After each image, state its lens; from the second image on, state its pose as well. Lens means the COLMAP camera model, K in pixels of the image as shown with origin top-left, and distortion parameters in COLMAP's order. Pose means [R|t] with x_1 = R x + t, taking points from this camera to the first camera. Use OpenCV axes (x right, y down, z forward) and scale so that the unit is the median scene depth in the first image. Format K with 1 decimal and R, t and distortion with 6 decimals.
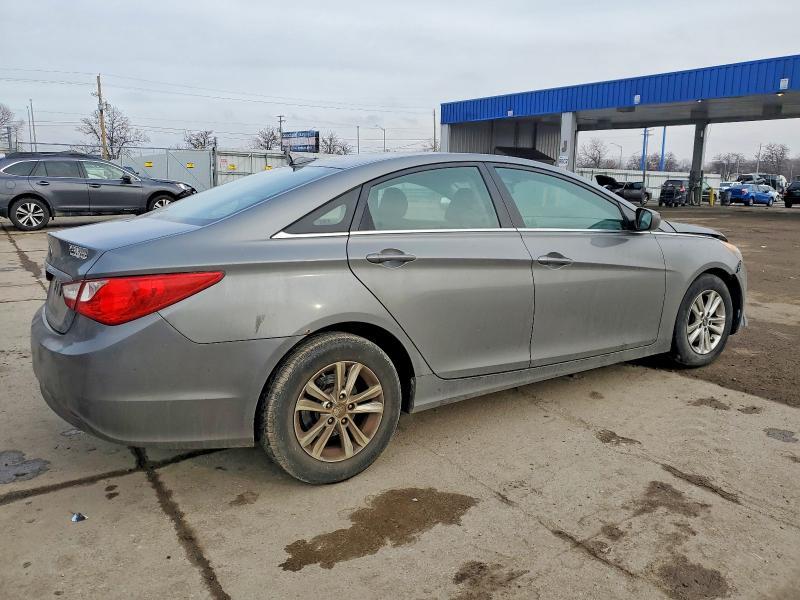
lens RADIAL K [[630.4, 0, 400.9], [0, 630.4, 299.3], [0, 0, 1]] dist [0.032831, -0.019414]
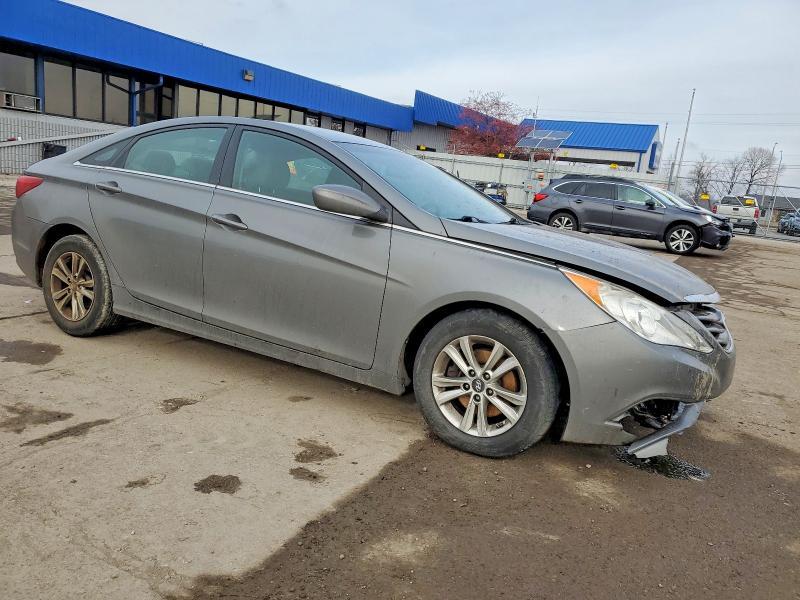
lens RADIAL K [[630.4, 0, 419.1], [0, 630.4, 330.0], [0, 0, 1]] dist [0.032831, -0.019414]
pose [[0.441808, 0.243185, -0.863520, 1.175177], [-0.269180, 0.954141, 0.130984, -0.102306], [0.855774, 0.174573, 0.487007, 0.745698]]
